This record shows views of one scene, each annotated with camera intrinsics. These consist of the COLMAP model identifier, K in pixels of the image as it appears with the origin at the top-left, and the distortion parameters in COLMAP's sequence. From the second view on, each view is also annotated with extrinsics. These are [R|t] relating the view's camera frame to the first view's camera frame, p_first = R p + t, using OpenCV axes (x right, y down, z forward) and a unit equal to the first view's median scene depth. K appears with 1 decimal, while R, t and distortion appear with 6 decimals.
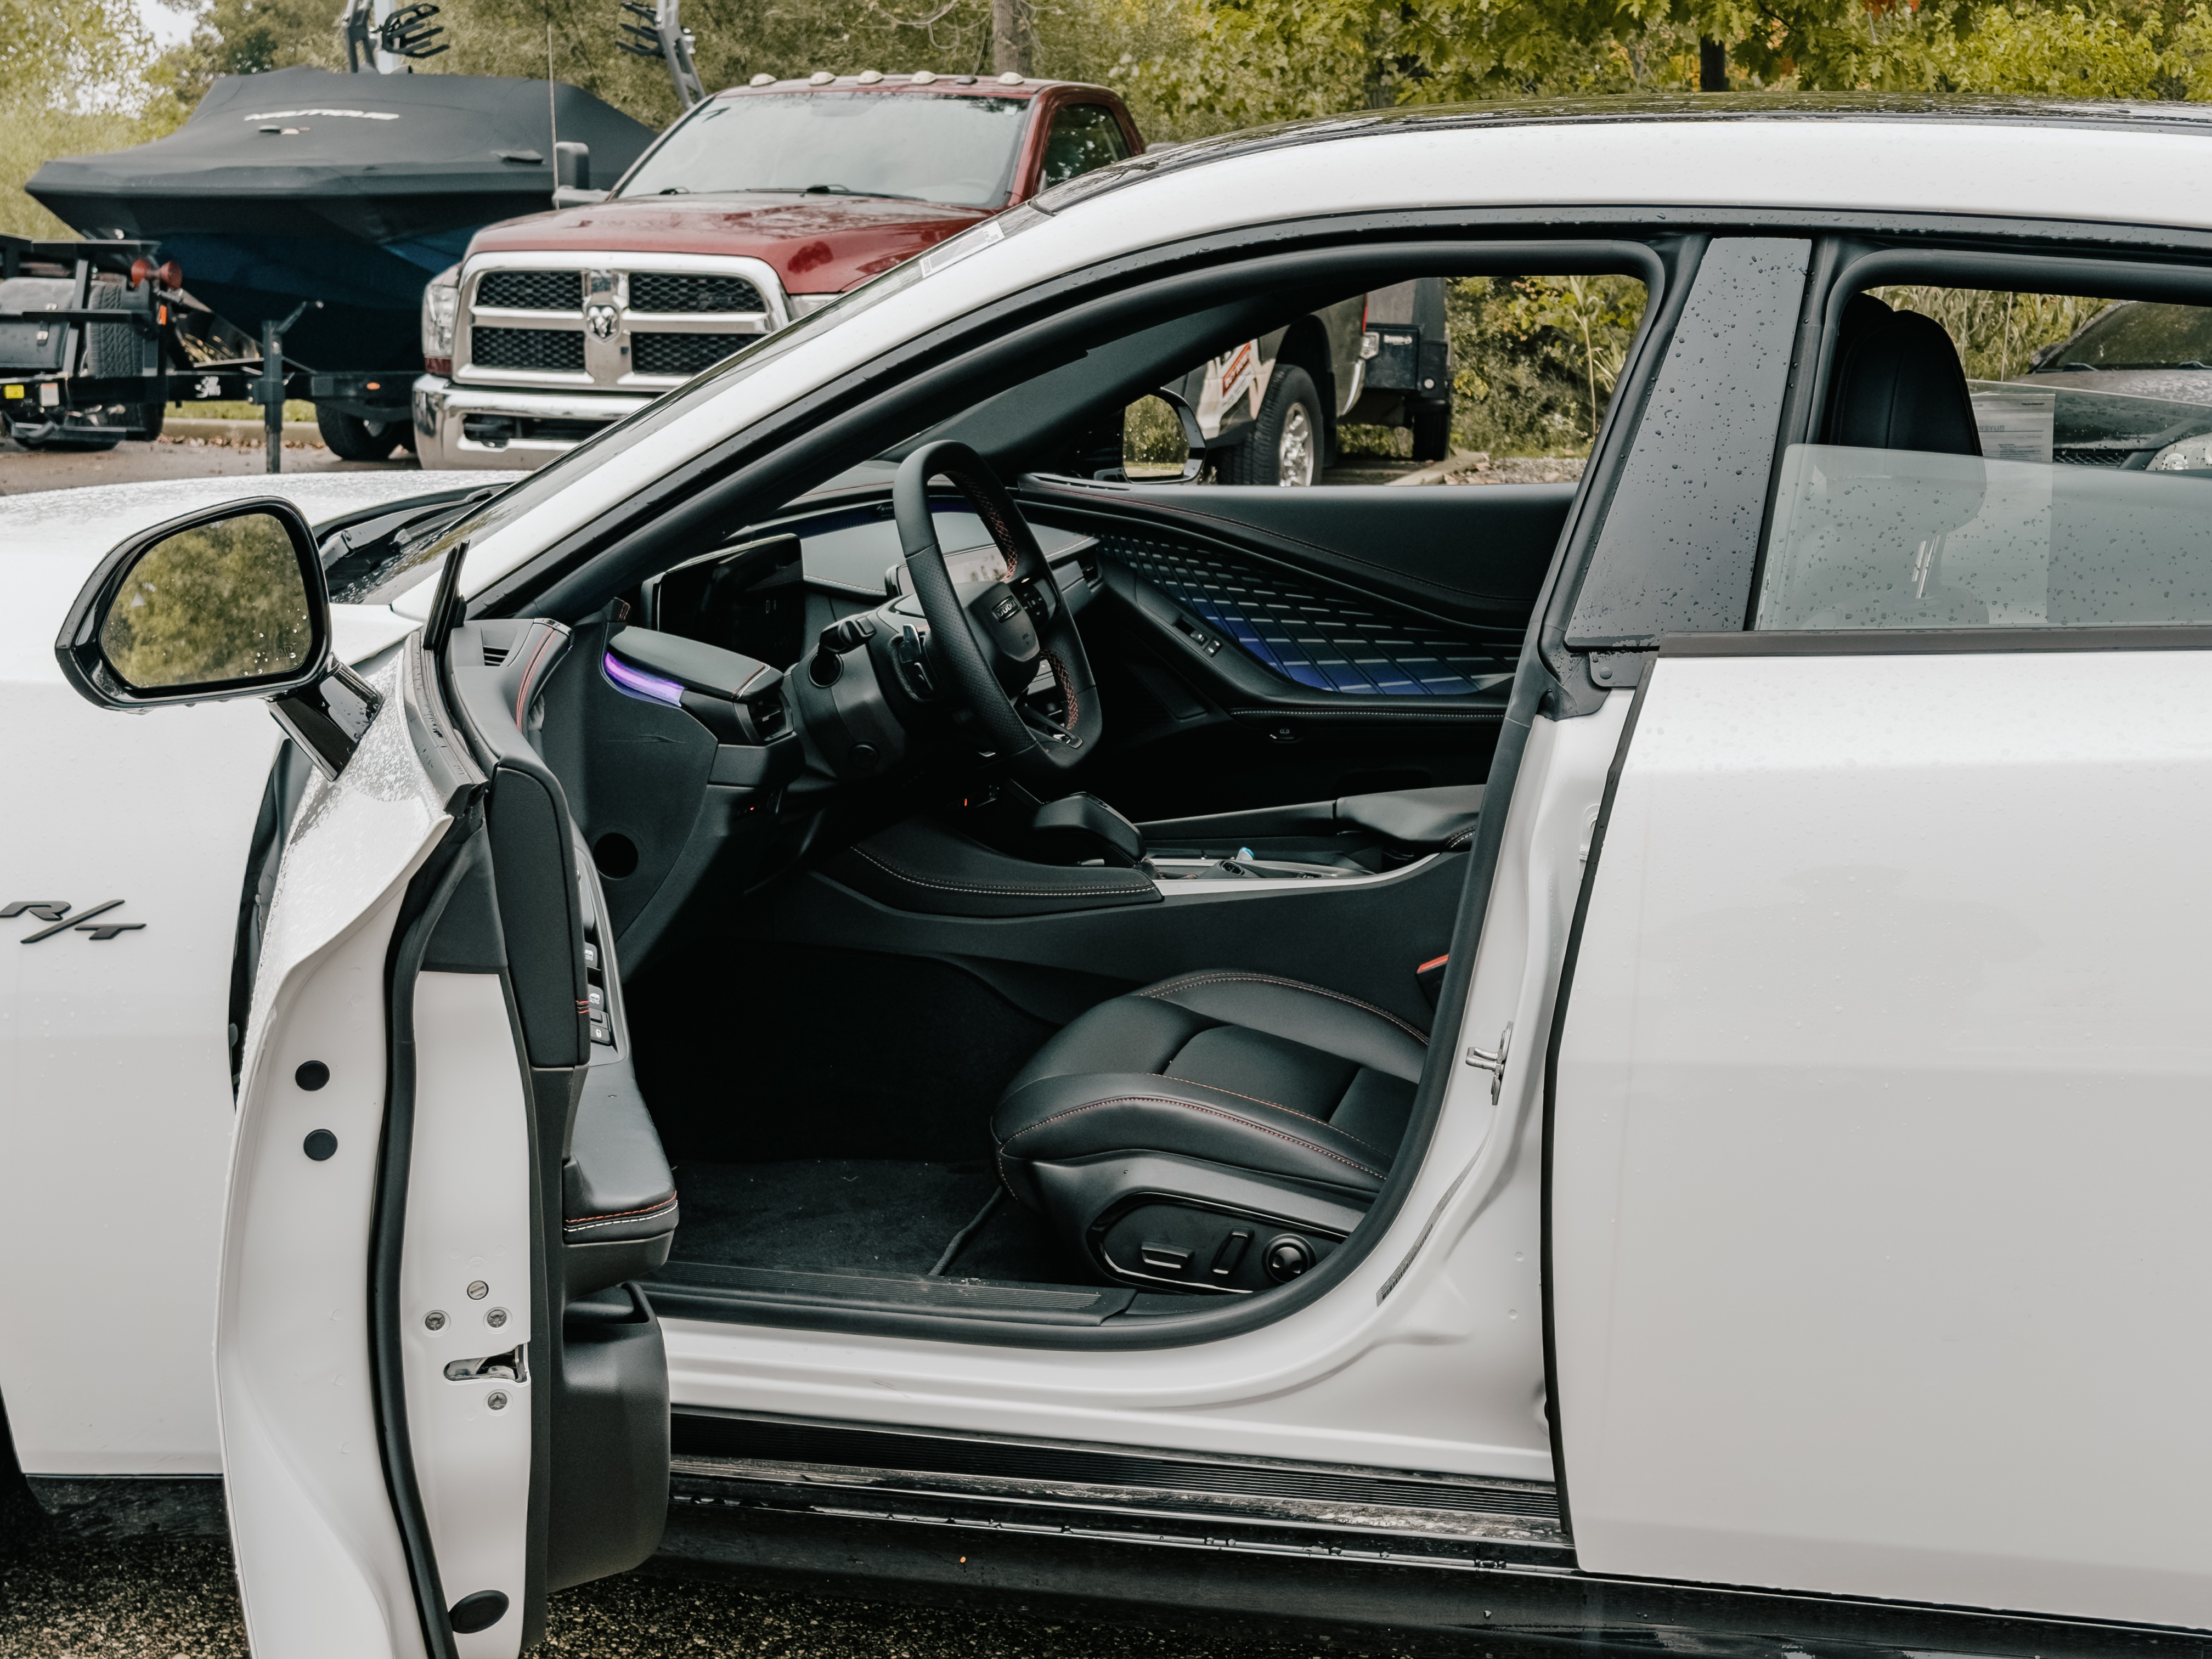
lens RADIAL K [[3038.5, 0, 1075.9], [0, 3038.5, 929.8], [0, 0, 1]] dist [0.093774, 0.000000]
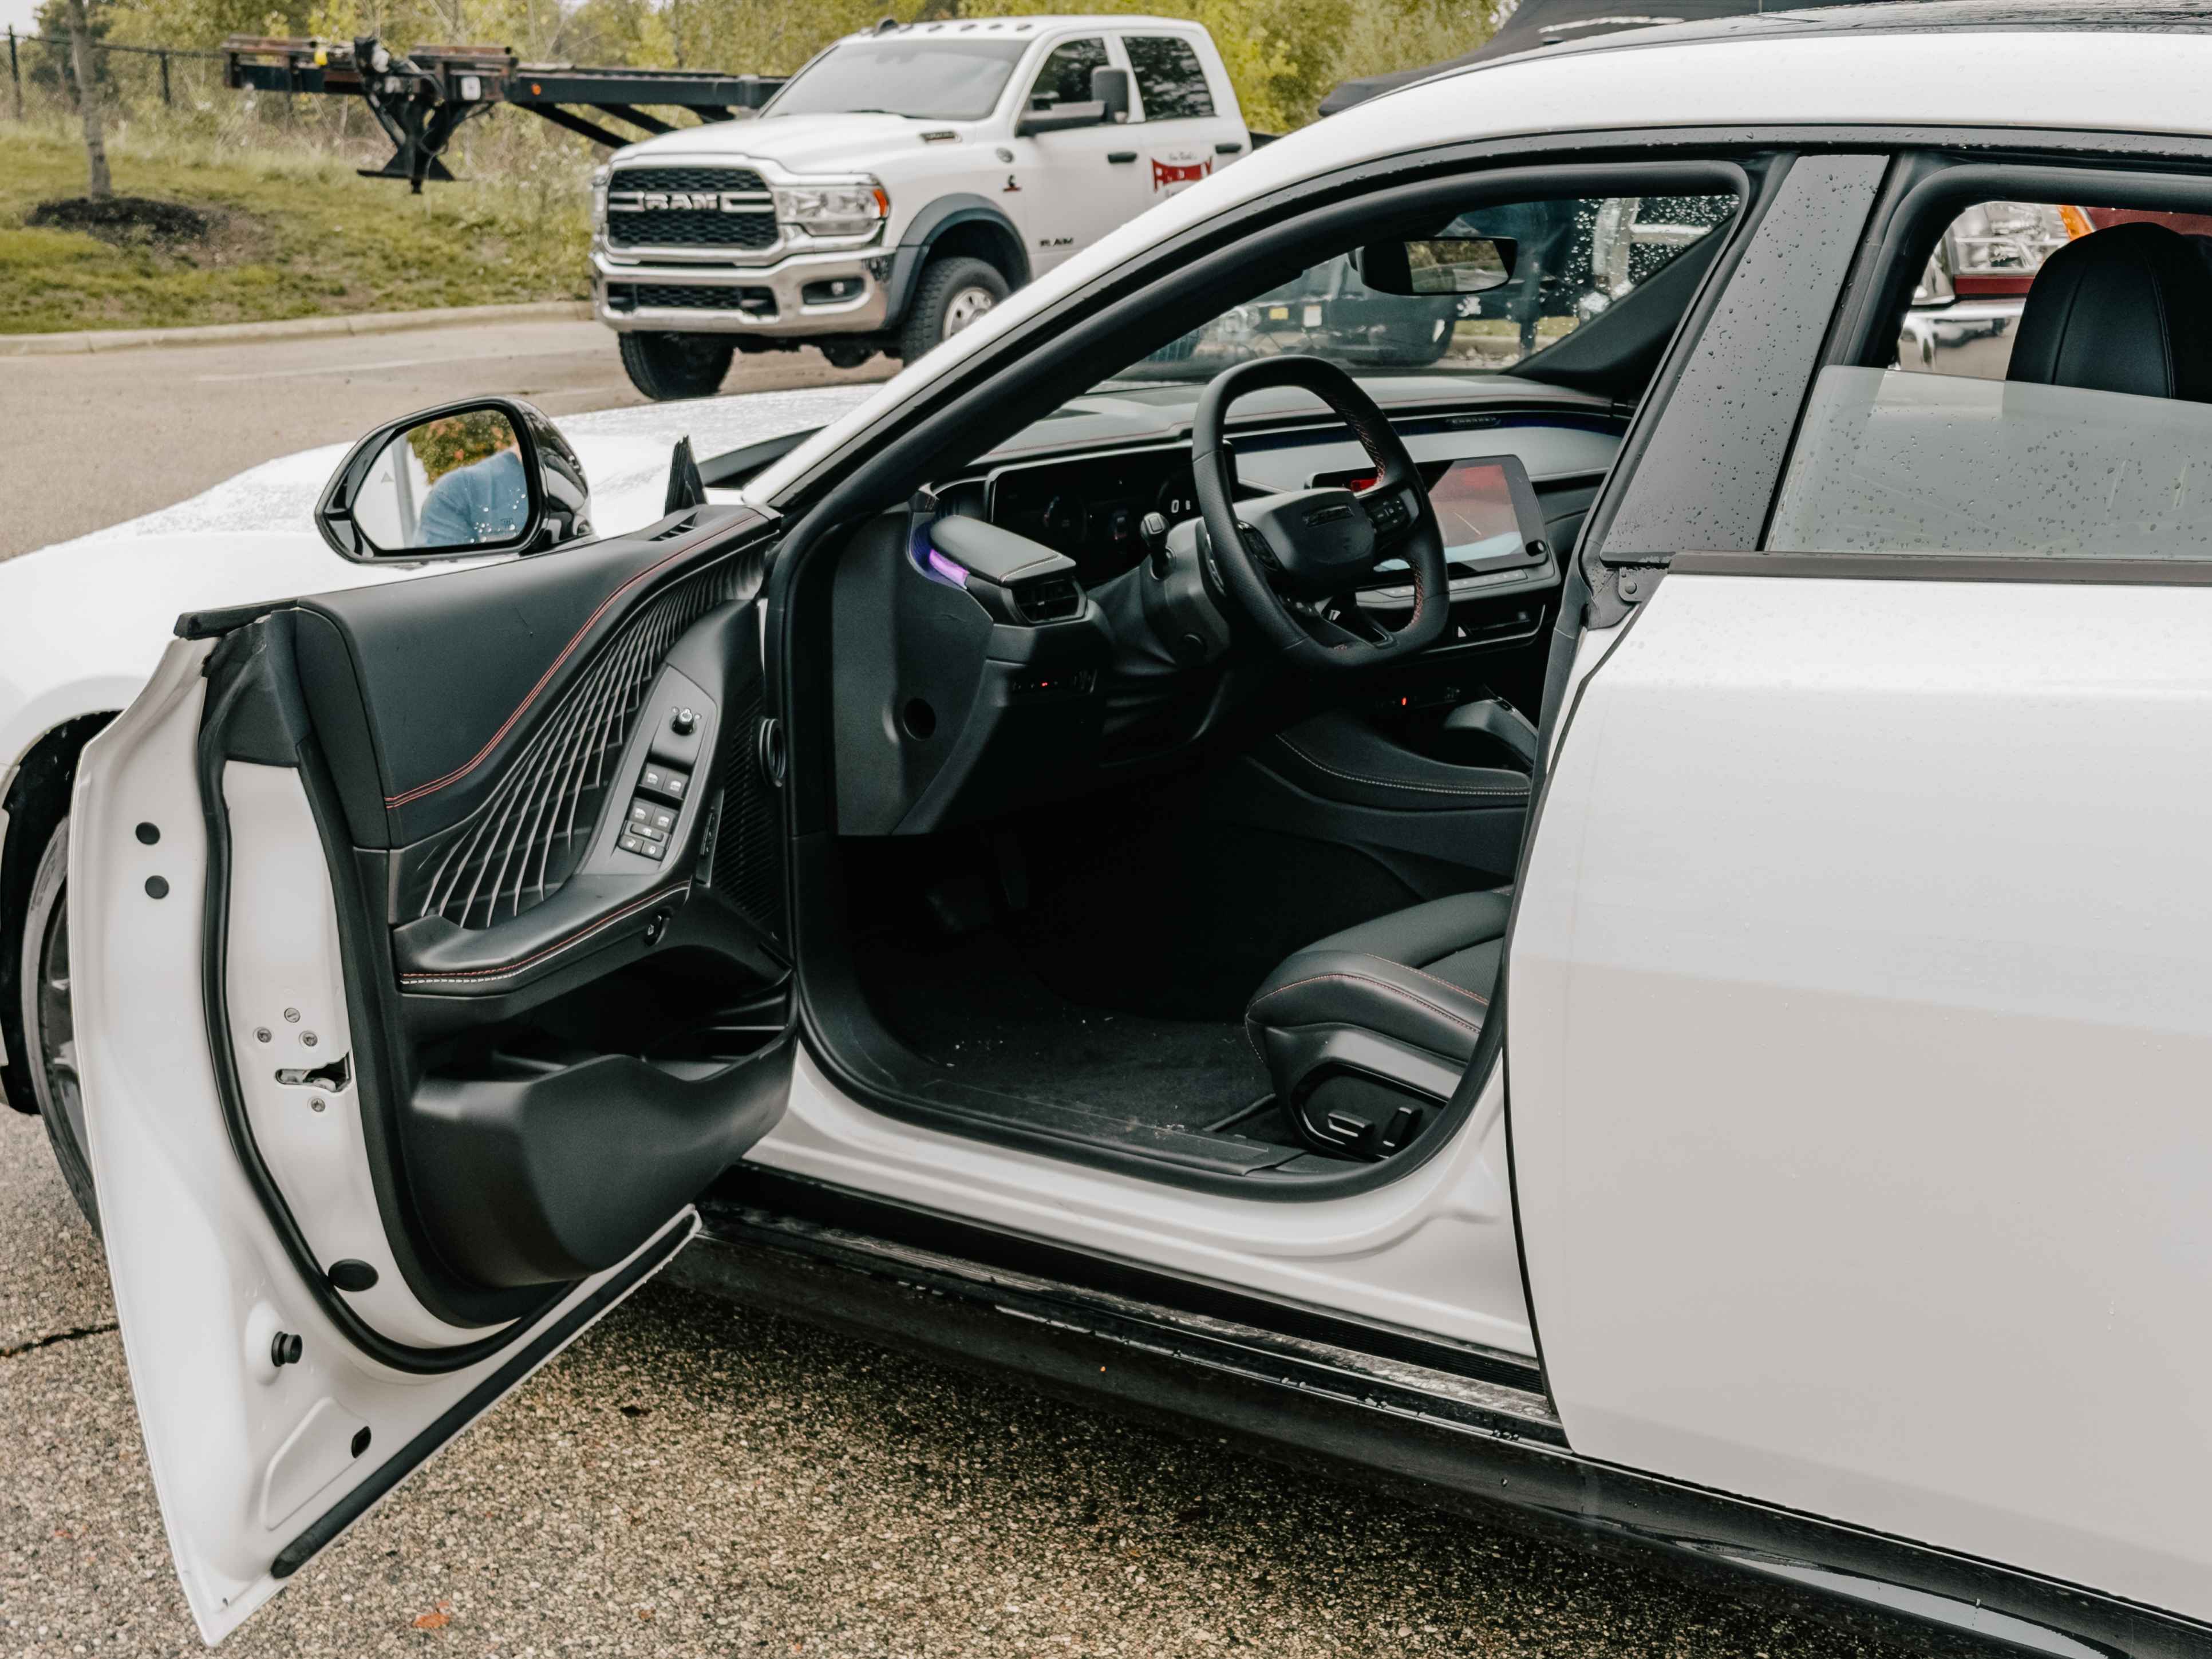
lens RADIAL K [[3038.5, 0, 988.5], [0, 3038.5, 943.3], [0, 0, 1]] dist [0.093774, 0.000000]
pose [[0.898005, 0.092676, -0.430114, 0.429937], [-0.078382, 0.995624, 0.050878, -0.000404], [0.432947, -0.011976, 0.901340, -0.022327]]
